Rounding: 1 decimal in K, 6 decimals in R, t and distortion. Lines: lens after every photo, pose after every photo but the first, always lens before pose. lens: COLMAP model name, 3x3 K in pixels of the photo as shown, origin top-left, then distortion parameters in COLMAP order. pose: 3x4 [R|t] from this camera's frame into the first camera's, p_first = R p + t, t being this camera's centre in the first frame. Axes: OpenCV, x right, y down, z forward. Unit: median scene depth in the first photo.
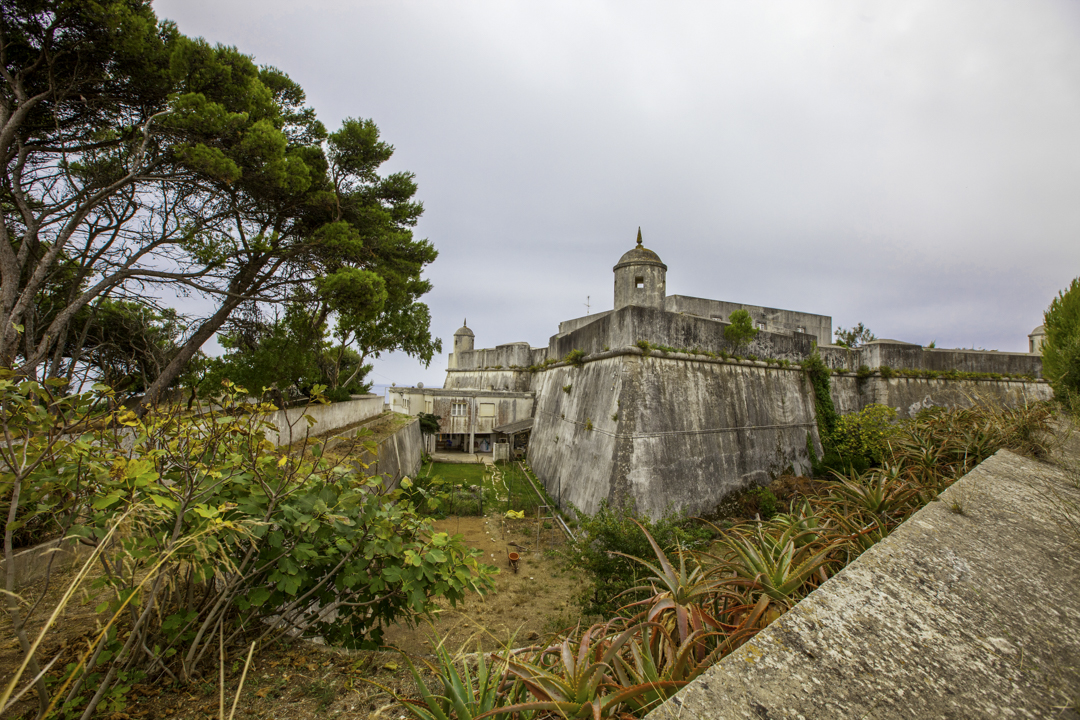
lens RADIAL K [[558.7, 0, 540.0], [0, 558.7, 330.5], [0, 0, 1]] dist [-0.002653, -0.000454]
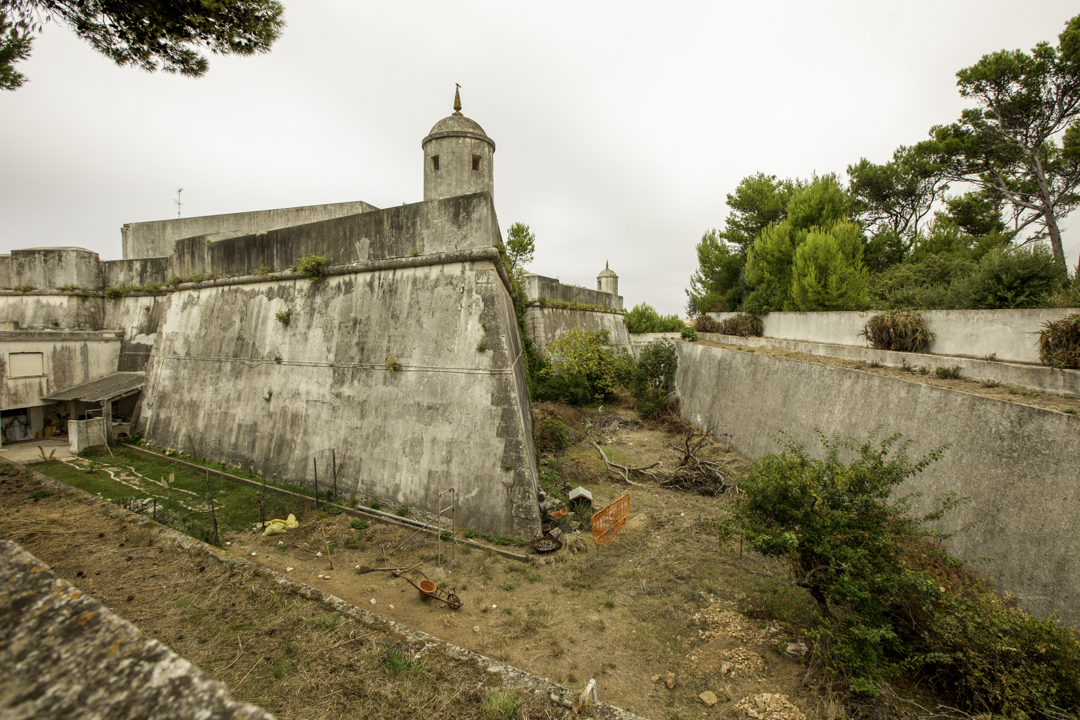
lens RADIAL K [[558.7, 0, 540.0], [0, 558.7, 330.5], [0, 0, 1]] dist [-0.002653, -0.000454]
pose [[0.626422, -0.023853, 0.779119, -0.220615], [-0.052376, 0.995985, 0.072604, 0.047140], [-0.777723, -0.086288, 0.622657, 0.298376]]
